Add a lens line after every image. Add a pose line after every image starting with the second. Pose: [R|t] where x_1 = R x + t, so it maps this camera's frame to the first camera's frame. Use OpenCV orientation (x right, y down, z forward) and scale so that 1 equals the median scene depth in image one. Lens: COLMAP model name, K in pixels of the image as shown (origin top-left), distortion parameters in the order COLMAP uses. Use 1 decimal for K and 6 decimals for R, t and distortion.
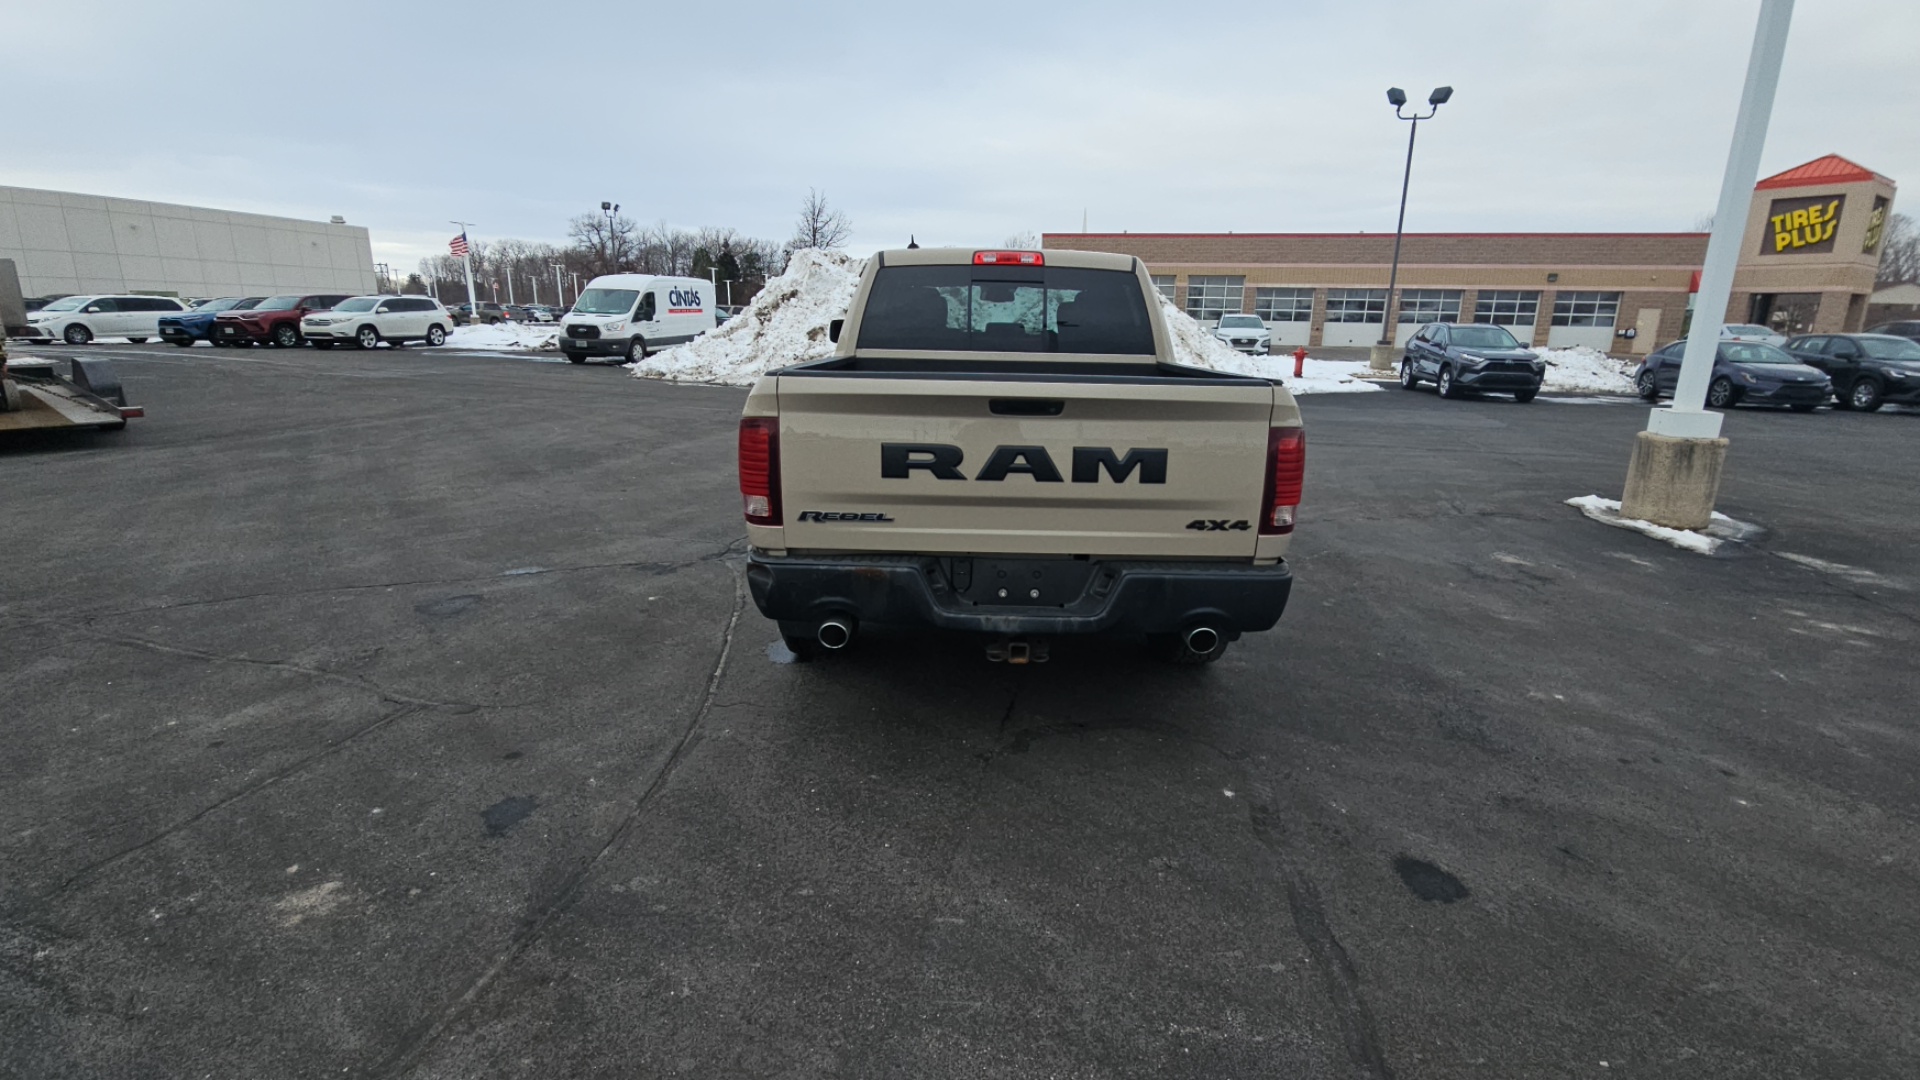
lens RADIAL K [[855.2, 0, 980.3], [0, 855.2, 542.5], [0, 0, 1]] dist [0.006614, -0.004315]
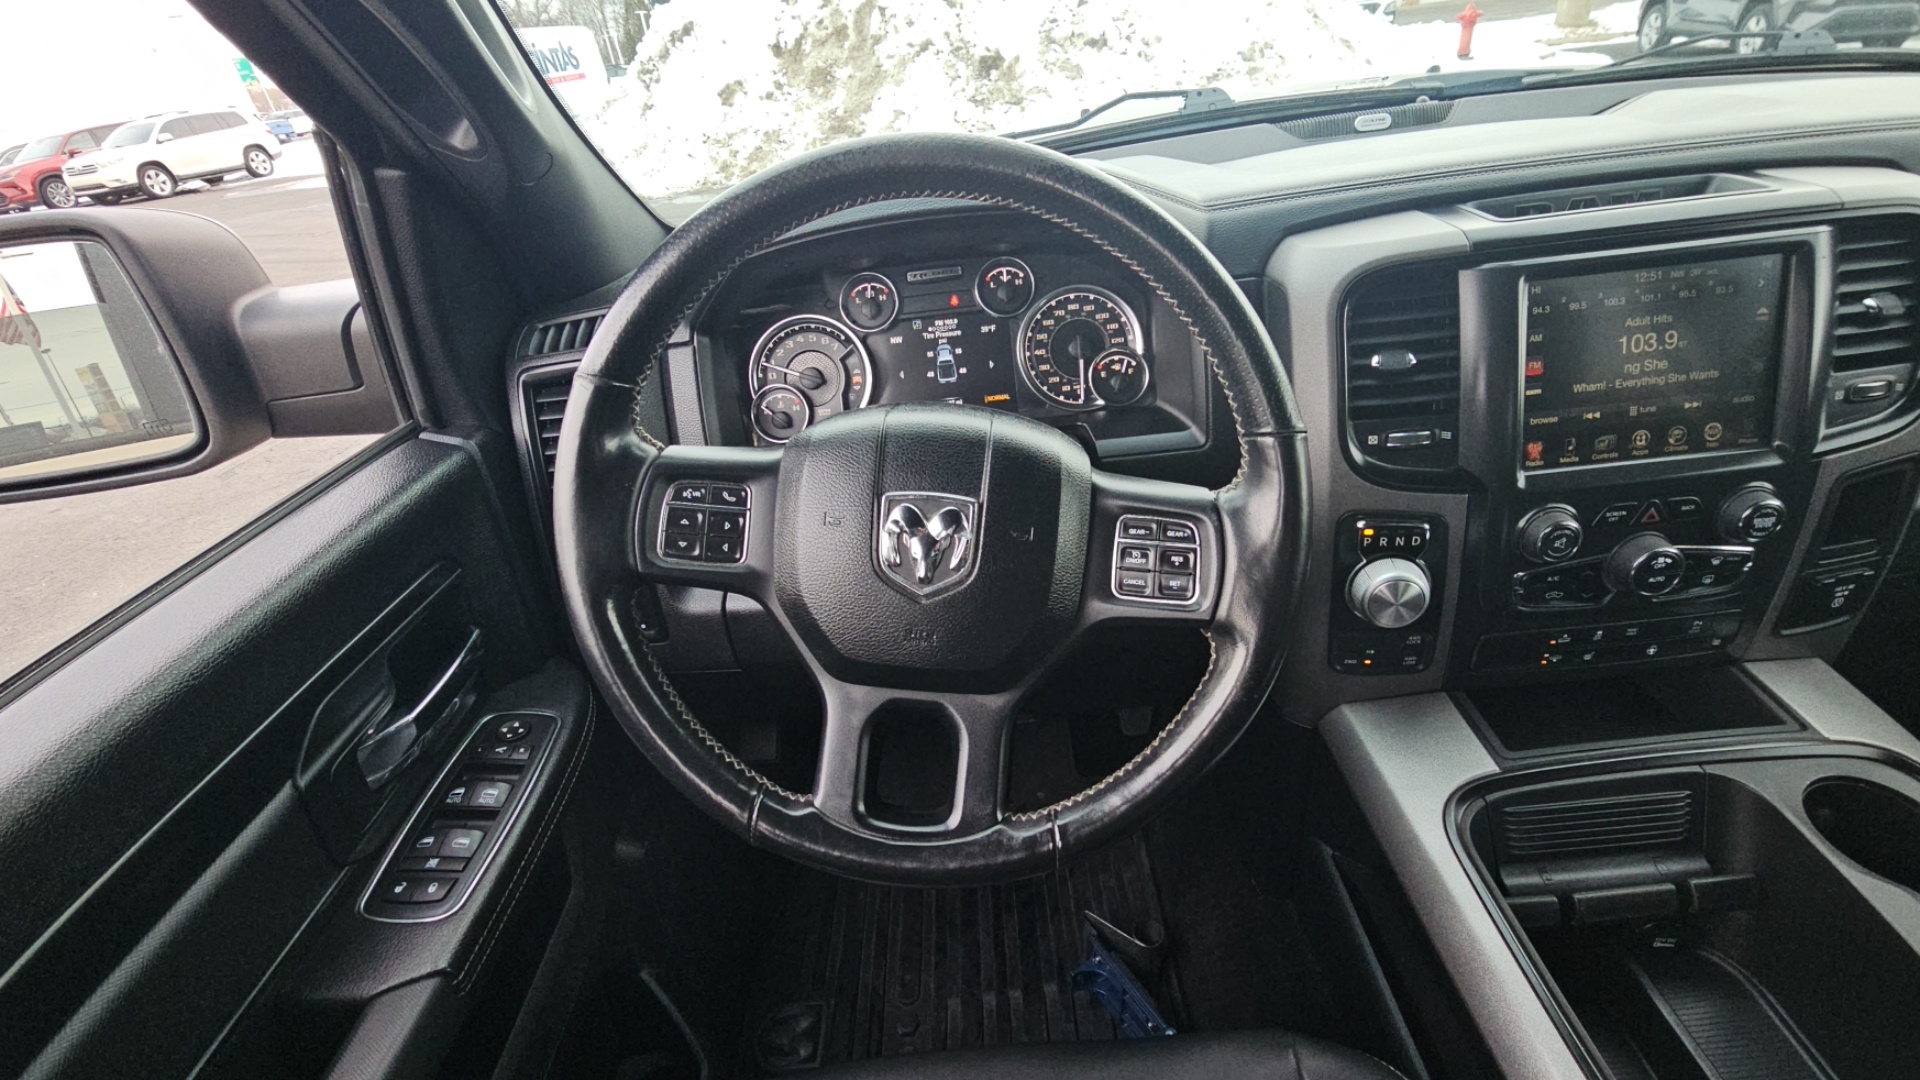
lens RADIAL K [[855.2, 0, 980.3], [0, 855.2, 542.5], [0, 0, 1]] dist [0.006614, -0.004315]
pose [[0.991814, -0.116860, -0.051456, -0.014472], [0.126592, 0.952596, 0.276651, -0.078040], [0.016688, -0.280900, 0.959592, 0.295954]]
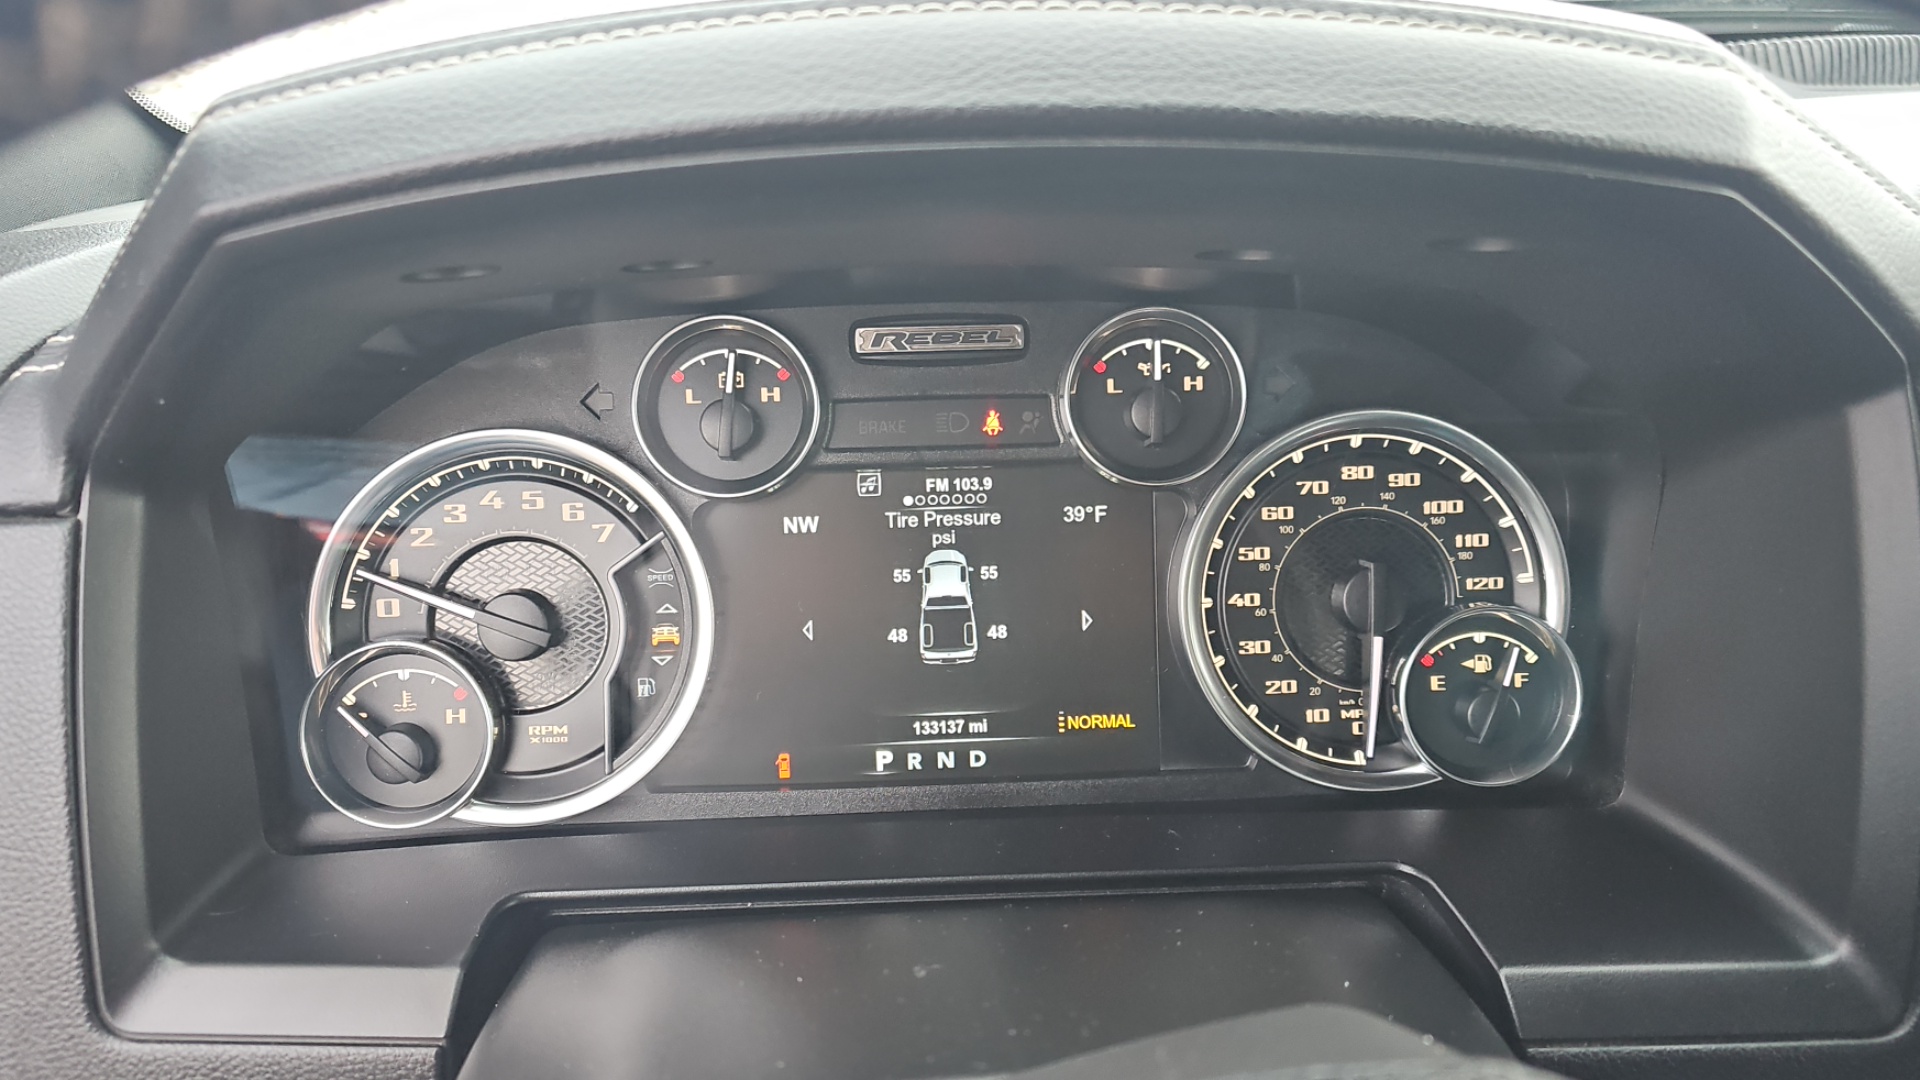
lens RADIAL K [[1377.8, 0, 972.8], [0, 1377.8, 549.3], [0, 0, 1]] dist [0.064871, -0.053004]
pose [[0.998474, -0.046468, 0.029845, -0.017318], [0.040801, 0.984870, 0.168422, -0.079490], [-0.037220, -0.166947, 0.985263, 0.315986]]
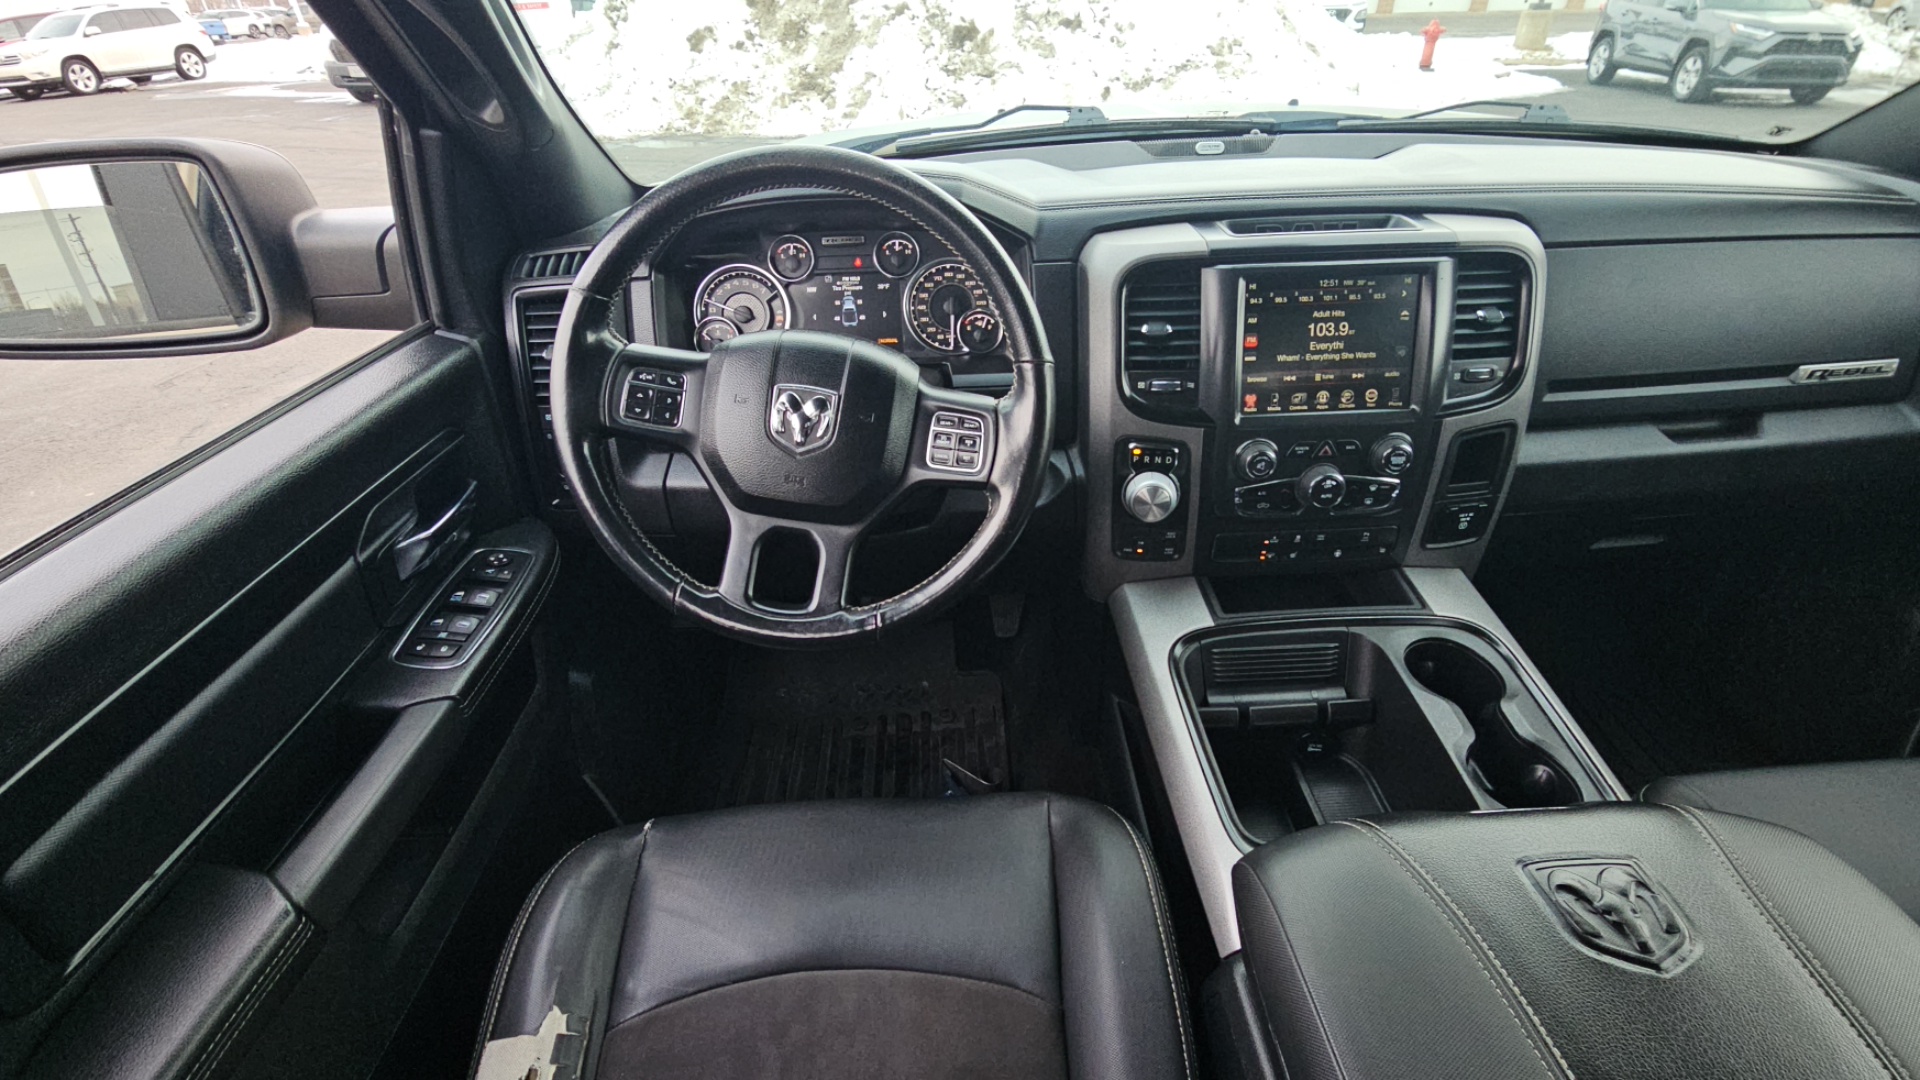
lens RADIAL K [[855.2, 0, 980.3], [0, 855.2, 542.5], [0, 0, 1]] dist [0.006614, -0.004315]
pose [[0.998505, -0.054494, 0.004321, -0.010288], [0.050477, 0.949471, 0.309769, -0.077493], [-0.020983, -0.309088, 0.950802, 0.283146]]
